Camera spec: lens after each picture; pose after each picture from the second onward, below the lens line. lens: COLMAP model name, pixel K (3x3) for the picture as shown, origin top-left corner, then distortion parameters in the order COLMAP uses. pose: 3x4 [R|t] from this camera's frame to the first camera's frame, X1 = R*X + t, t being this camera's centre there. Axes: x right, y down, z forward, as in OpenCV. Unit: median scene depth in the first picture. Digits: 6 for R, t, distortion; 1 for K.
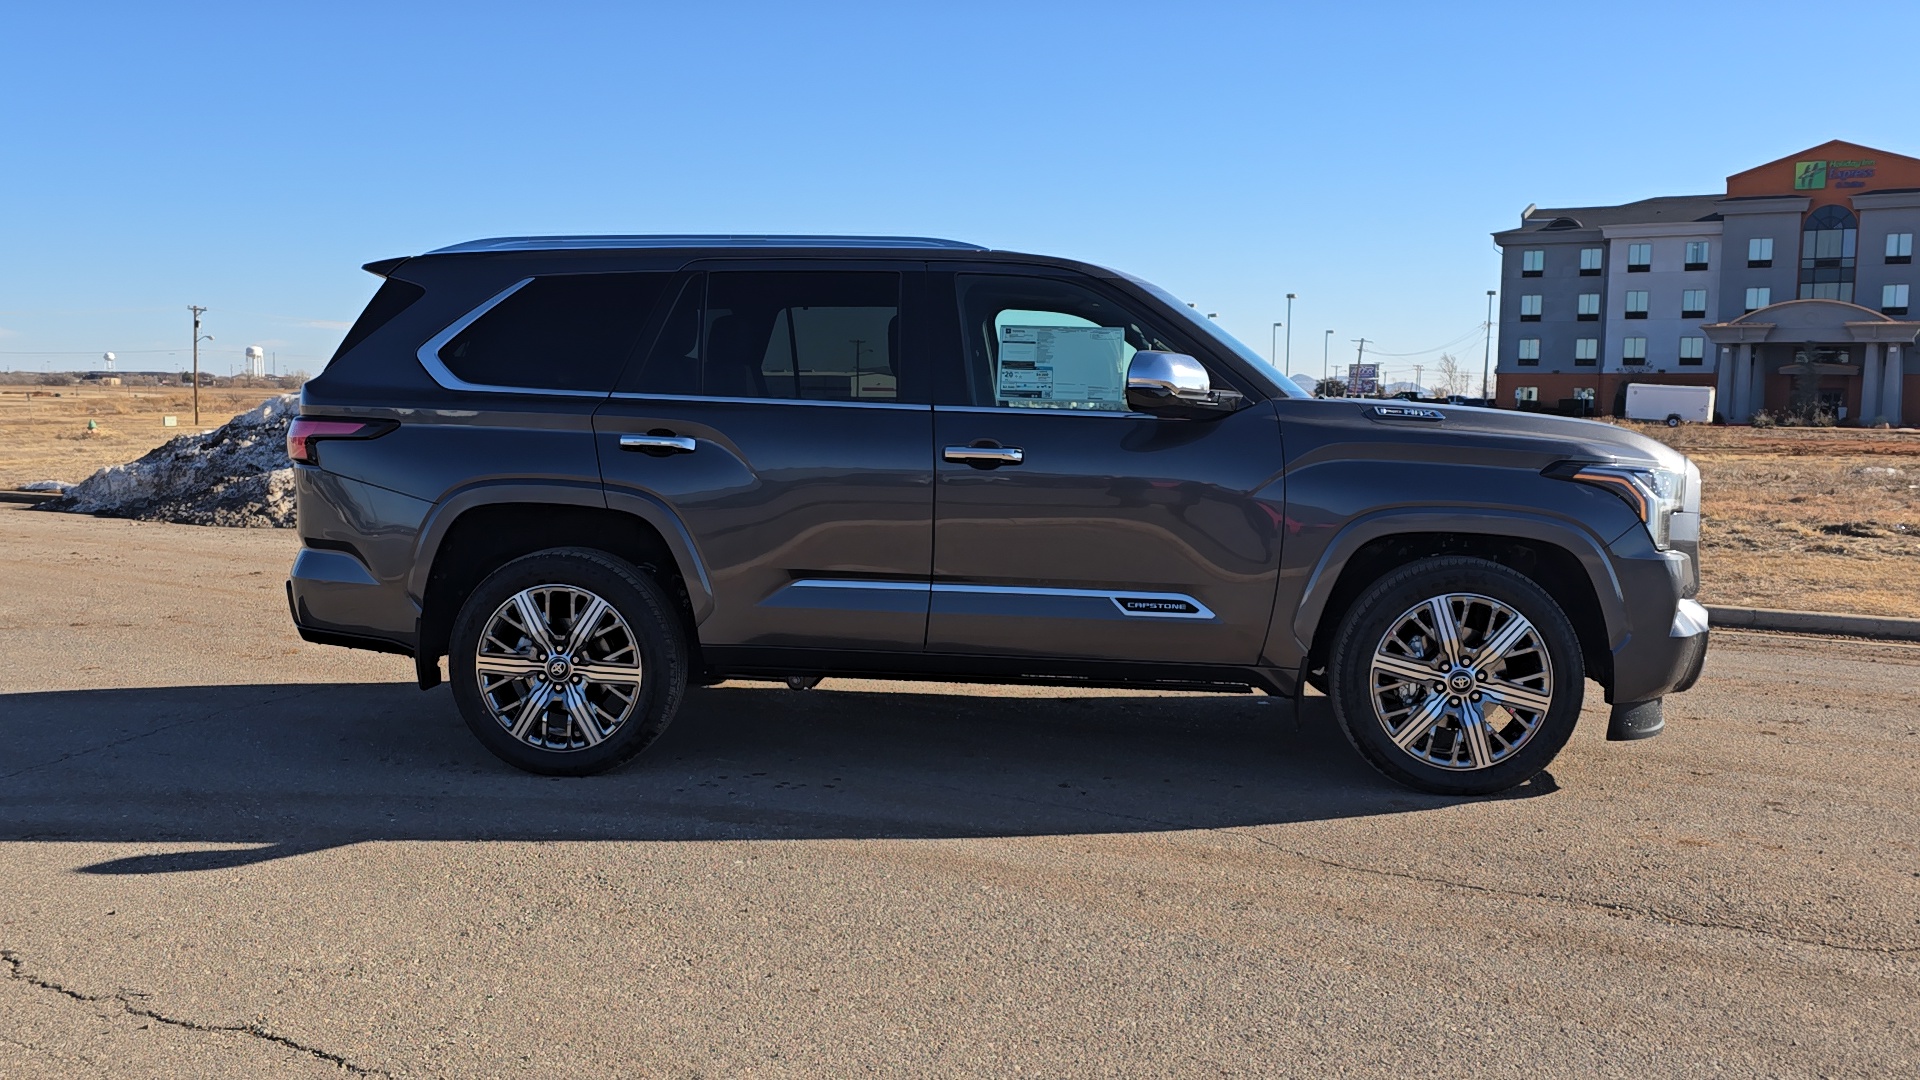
lens RADIAL K [[1579.8, 0, 960.0], [0, 1579.8, 540.0], [0, 0, 1]] dist [-0.004622, -0.003632]
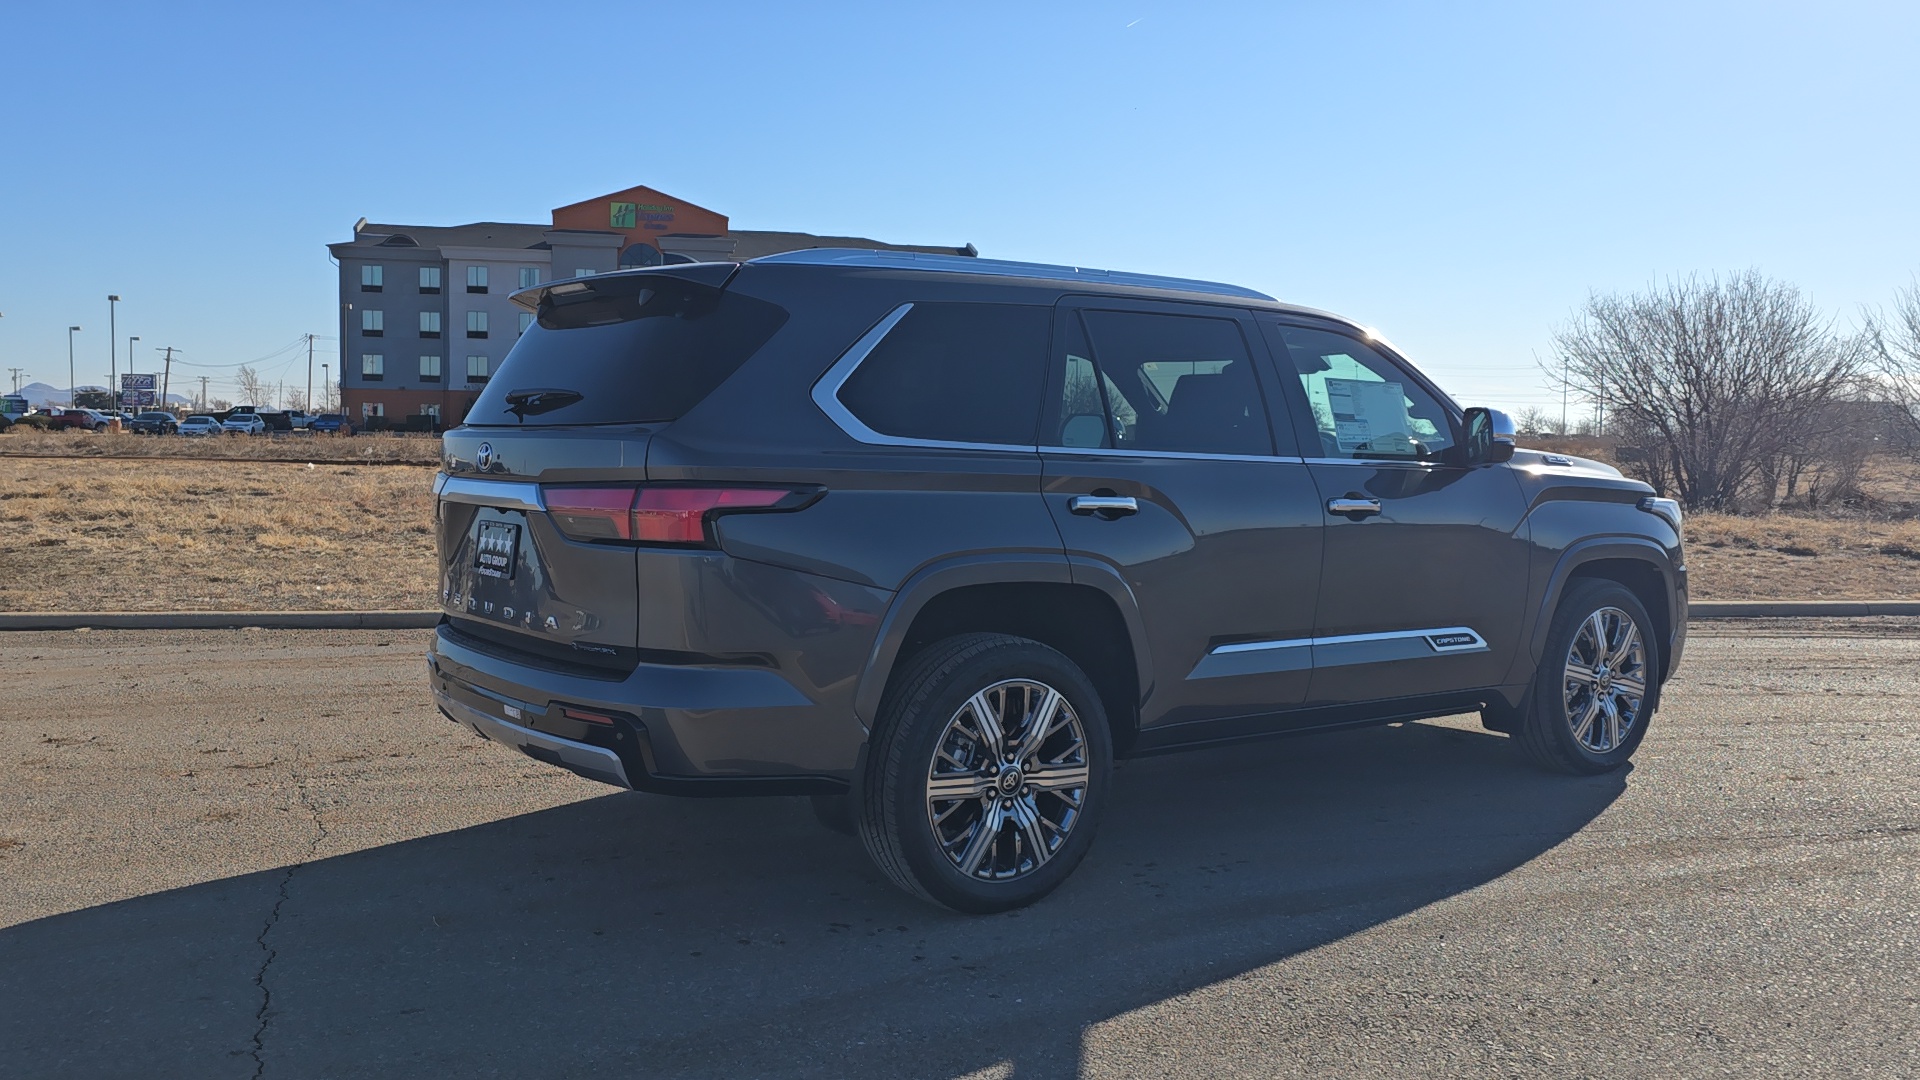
lens RADIAL K [[1579.8, 0, 960.0], [0, 1579.8, 540.0], [0, 0, 1]] dist [-0.004622, -0.003632]
pose [[0.743298, -0.046030, 0.667375, -0.801110], [0.051921, 0.998590, 0.011047, -0.053466], [-0.666943, 0.026439, 0.744640, 0.391108]]
